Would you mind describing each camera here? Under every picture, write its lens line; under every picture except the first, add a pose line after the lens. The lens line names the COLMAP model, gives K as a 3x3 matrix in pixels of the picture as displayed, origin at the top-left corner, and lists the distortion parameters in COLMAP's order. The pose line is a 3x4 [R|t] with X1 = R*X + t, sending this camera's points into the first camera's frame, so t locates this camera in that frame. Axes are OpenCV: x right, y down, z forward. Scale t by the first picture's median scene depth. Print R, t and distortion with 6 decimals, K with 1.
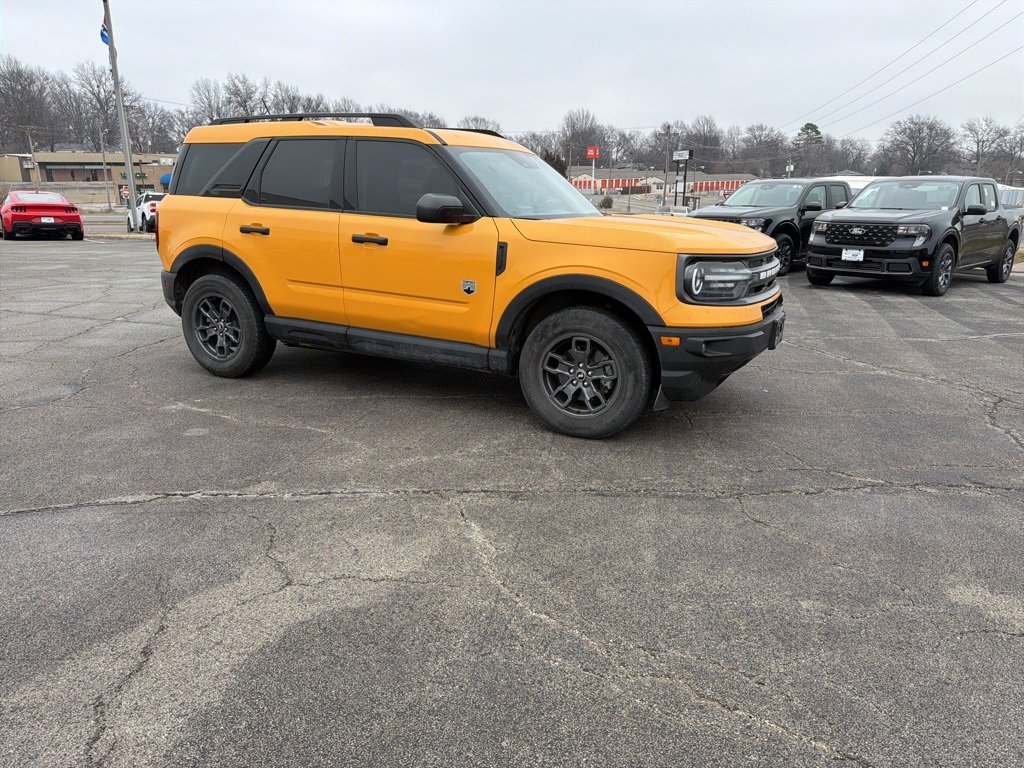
lens RADIAL K [[709.6, 0, 514.2], [0, 709.6, 379.9], [0, 0, 1]] dist [0.083298, -0.110636]
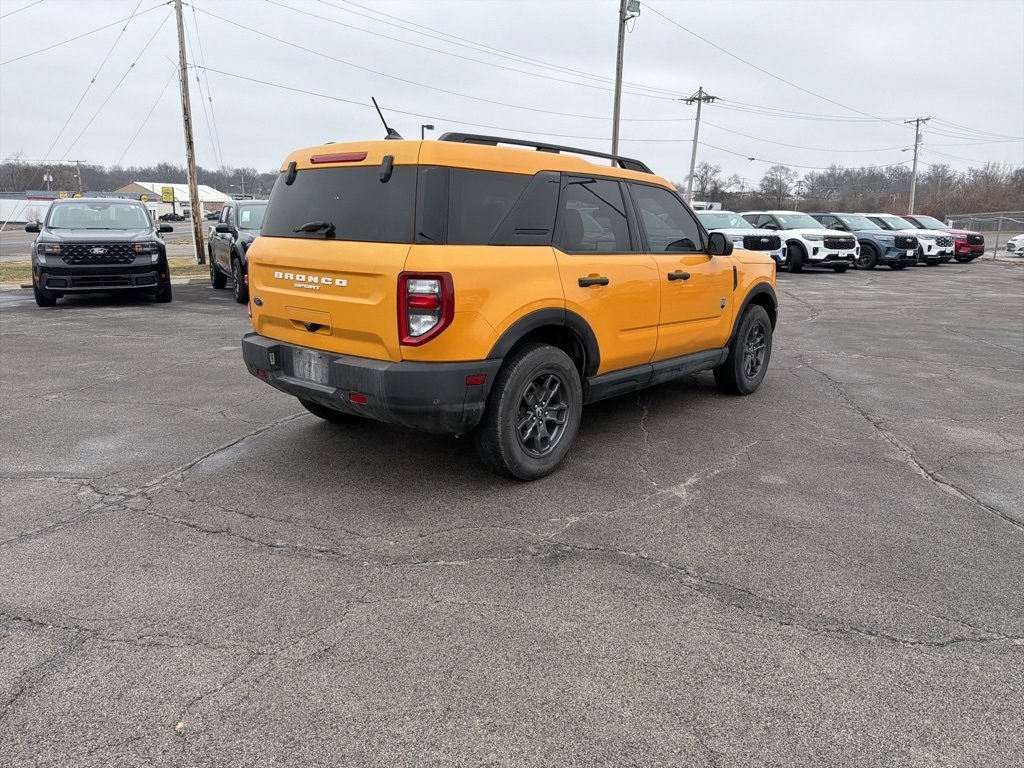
lens RADIAL K [[709.6, 0, 514.2], [0, 709.6, 379.9], [0, 0, 1]] dist [0.083298, -0.110636]
pose [[0.250079, -0.223169, 0.942155, -1.370613], [0.235994, 0.957776, 0.164229, -0.291786], [-0.939025, 0.181272, 0.292186, 0.976775]]
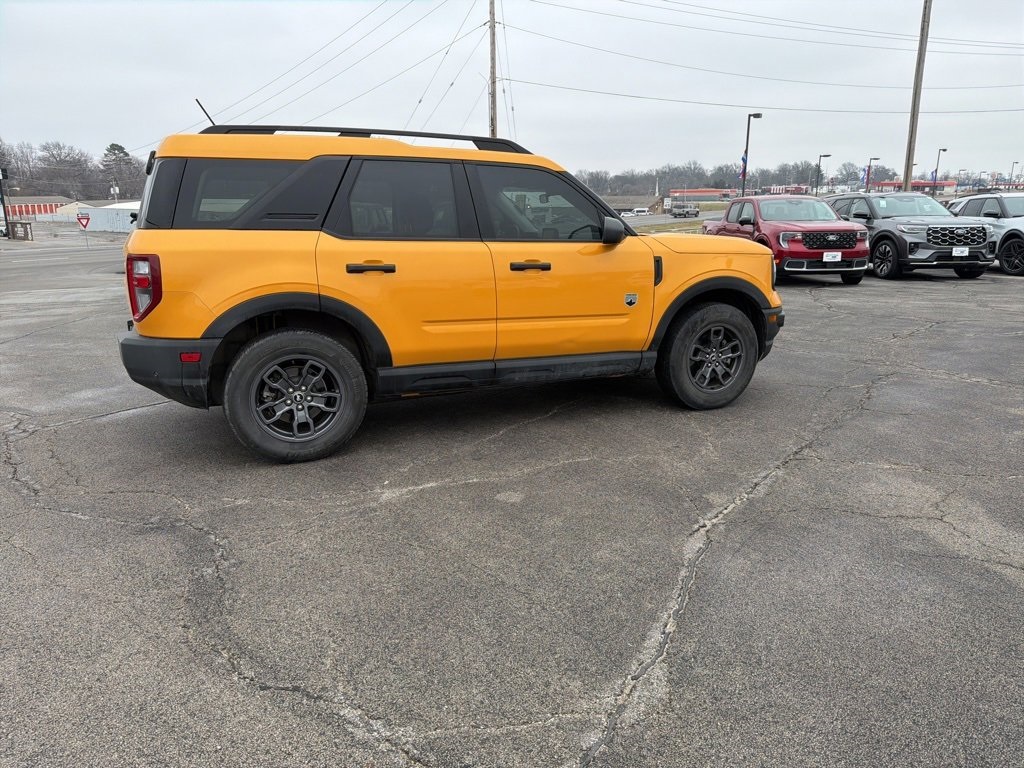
lens RADIAL K [[707.6, 0, 500.5], [0, 707.6, 387.9], [0, 0, 1]] dist [0.073783, -0.114380]
pose [[0.665588, -0.196090, 0.720098, -0.995523], [0.208113, 0.975359, 0.073240, -0.116643], [-0.716716, 0.101114, 0.689996, 0.387427]]
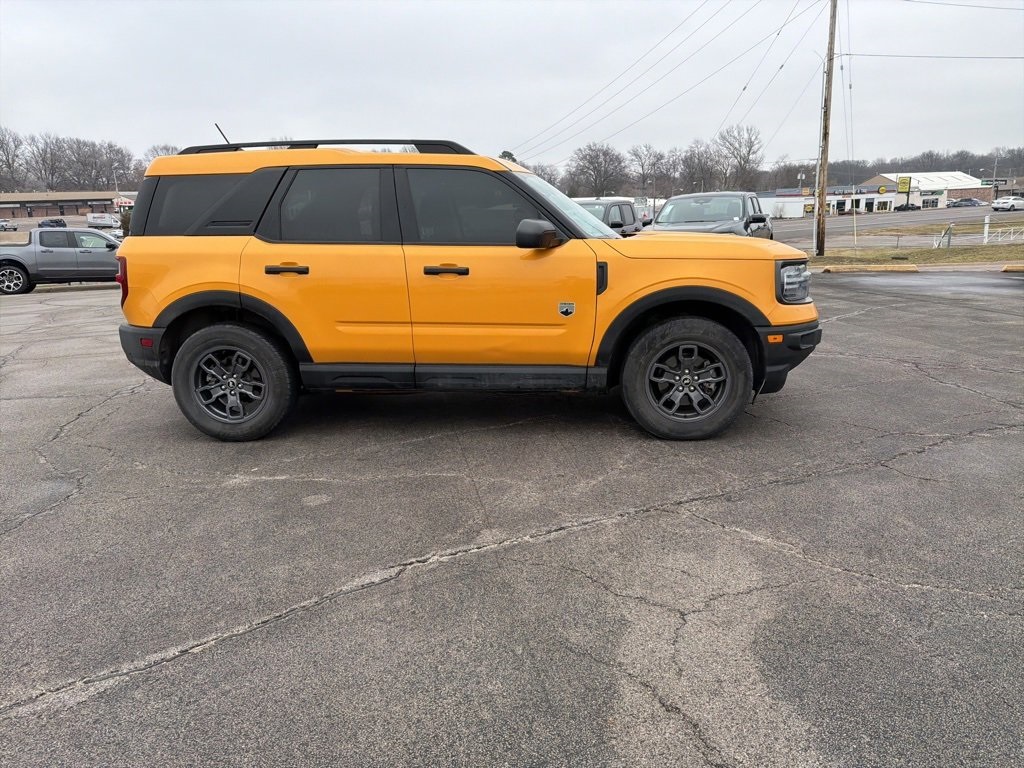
lens RADIAL K [[709.6, 0, 514.2], [0, 709.6, 379.9], [0, 0, 1]] dist [0.083298, -0.110636]
pose [[0.927957, -0.122431, 0.352003, -0.486166], [0.134575, 0.990852, -0.010139, -0.030113], [-0.347541, 0.056779, 0.935944, 0.088804]]
